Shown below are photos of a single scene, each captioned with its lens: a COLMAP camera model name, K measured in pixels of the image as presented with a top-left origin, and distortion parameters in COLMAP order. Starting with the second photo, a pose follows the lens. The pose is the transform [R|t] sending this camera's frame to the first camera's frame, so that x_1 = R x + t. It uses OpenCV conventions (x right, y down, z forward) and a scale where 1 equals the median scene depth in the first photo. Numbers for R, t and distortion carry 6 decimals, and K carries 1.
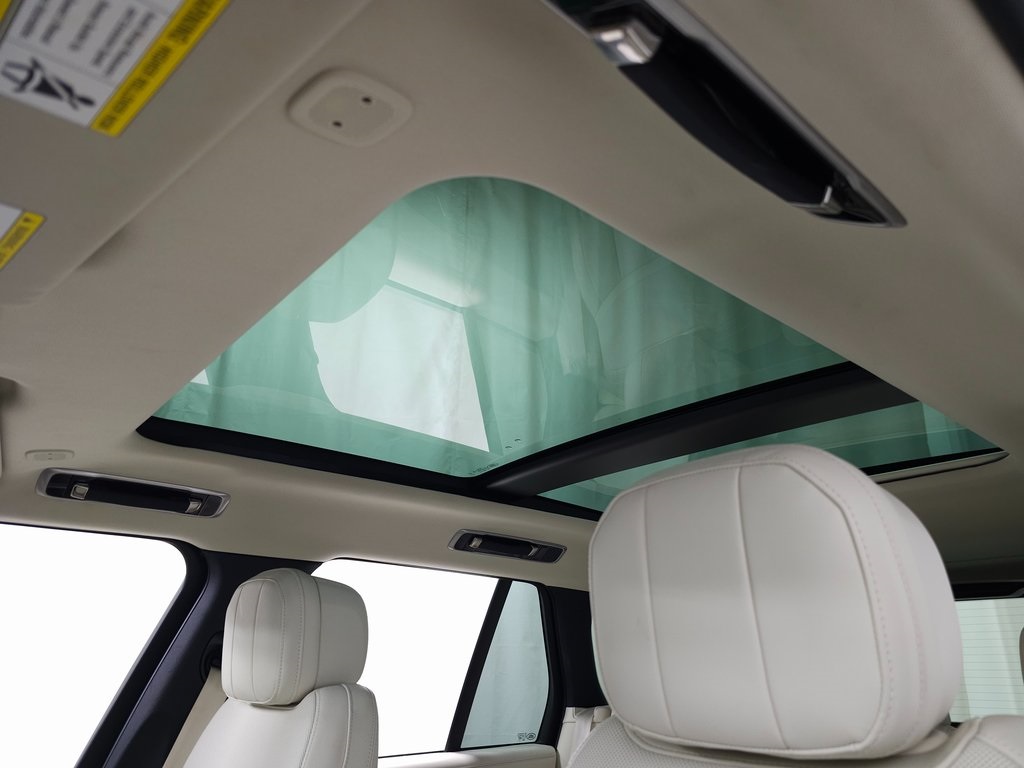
lens RADIAL K [[700.8, 0, 517.0], [0, 700.8, 382.8], [0, 0, 1]] dist [-0.003658, -0.004101]
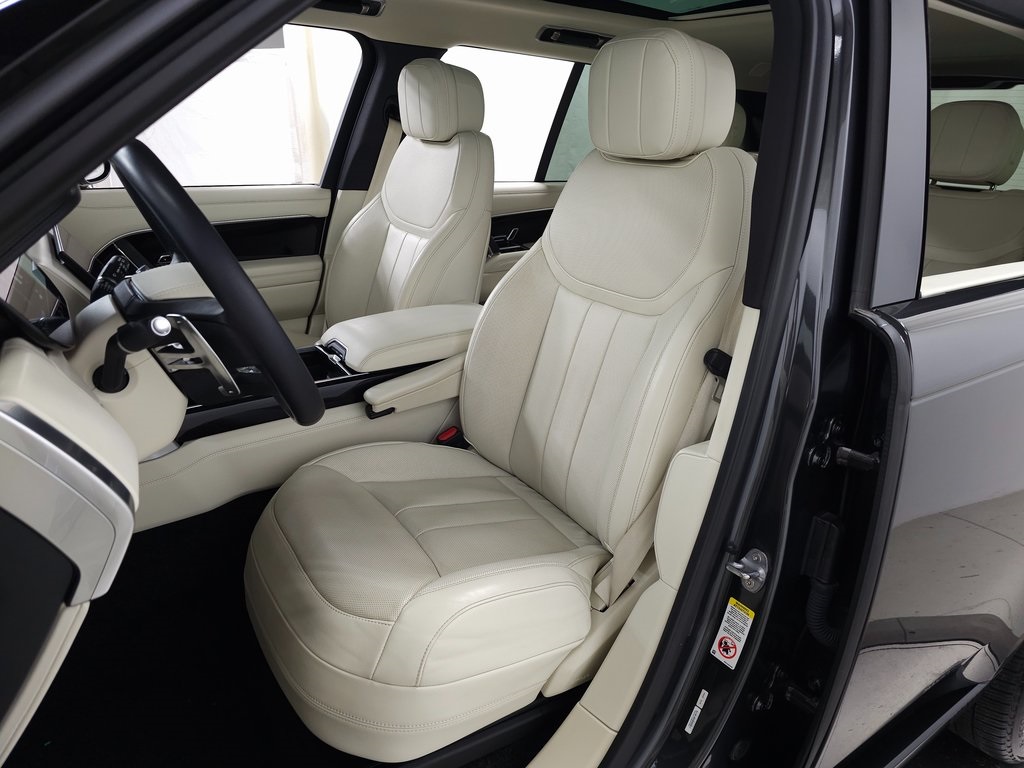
lens RADIAL K [[700.8, 0, 517.0], [0, 700.8, 382.8], [0, 0, 1]] dist [-0.003658, -0.004101]
pose [[0.996585, 0.043136, -0.070413, -0.013714], [0.011282, 0.773593, 0.633582, -0.129089], [0.081801, -0.632212, 0.770465, -0.550901]]
